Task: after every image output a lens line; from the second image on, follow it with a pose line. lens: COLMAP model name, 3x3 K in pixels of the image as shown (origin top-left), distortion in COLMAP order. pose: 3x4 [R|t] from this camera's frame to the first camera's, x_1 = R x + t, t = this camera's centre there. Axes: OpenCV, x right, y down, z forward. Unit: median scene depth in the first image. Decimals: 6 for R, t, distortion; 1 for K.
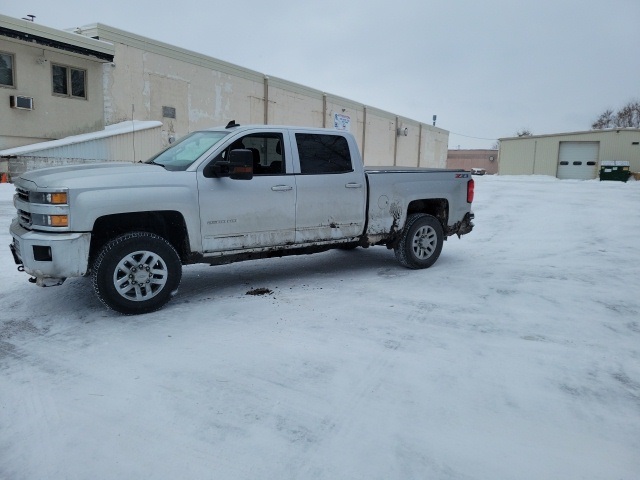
lens RADIAL K [[479.2, 0, 319.7], [0, 479.2, 229.6], [0, 0, 1]] dist [0.057128, -0.040154]
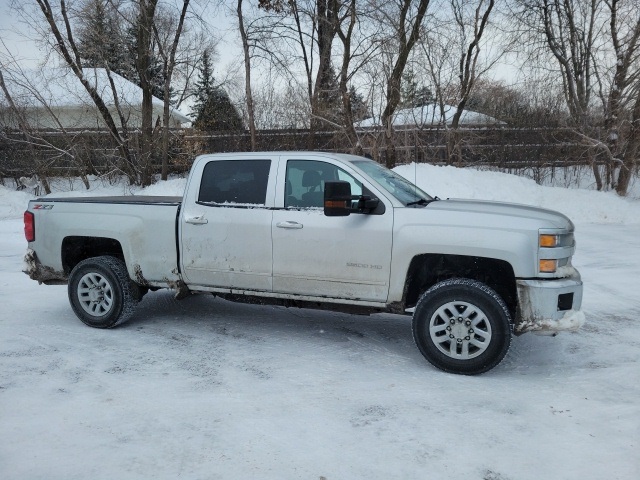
lens RADIAL K [[479.2, 0, 323.6], [0, 479.2, 234.9], [0, 0, 1]] dist [0.057128, -0.040154]
pose [[-0.576165, -0.113474, 0.809418, -0.825098], [0.112100, 0.969986, 0.215780, -0.246329], [-0.809609, 0.215061, -0.546151, 1.417023]]
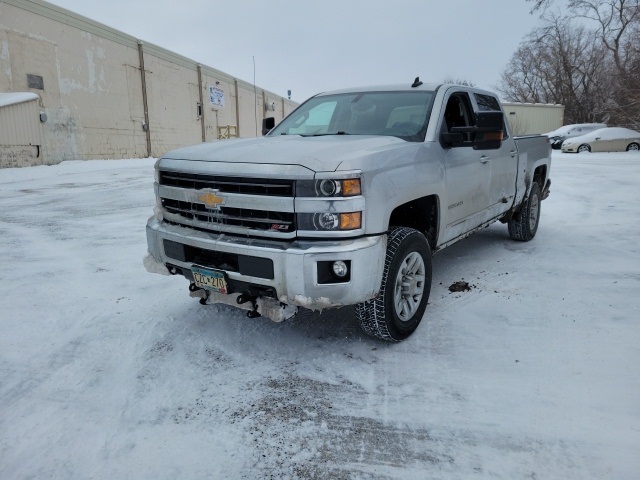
lens RADIAL K [[479.2, 0, 324.8], [0, 479.2, 228.1], [0, 0, 1]] dist [0.057128, -0.040154]
pose [[0.935598, -0.097942, 0.339210, -0.523888], [0.083479, 0.994878, 0.057008, -0.032204], [-0.343056, -0.025020, 0.938982, 0.256802]]
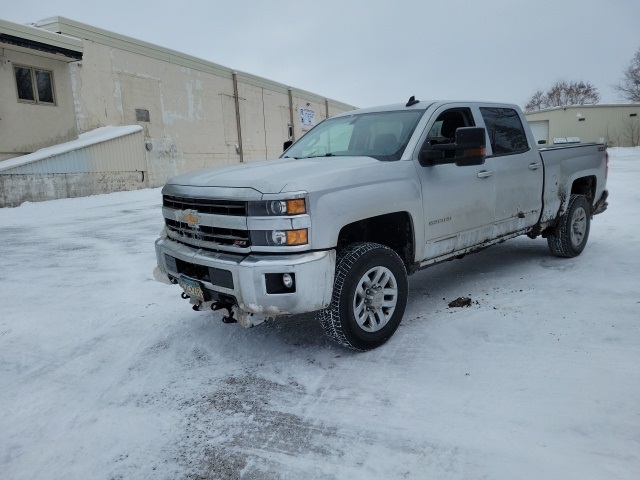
lens RADIAL K [[479.2, 0, 320.0], [0, 479.2, 242.5], [0, 0, 1]] dist [0.057128, -0.040154]
pose [[0.987319, -0.097761, 0.125079, -0.391082], [0.094115, 0.994955, 0.034747, -0.021171], [-0.127845, -0.022535, 0.991538, 0.178886]]
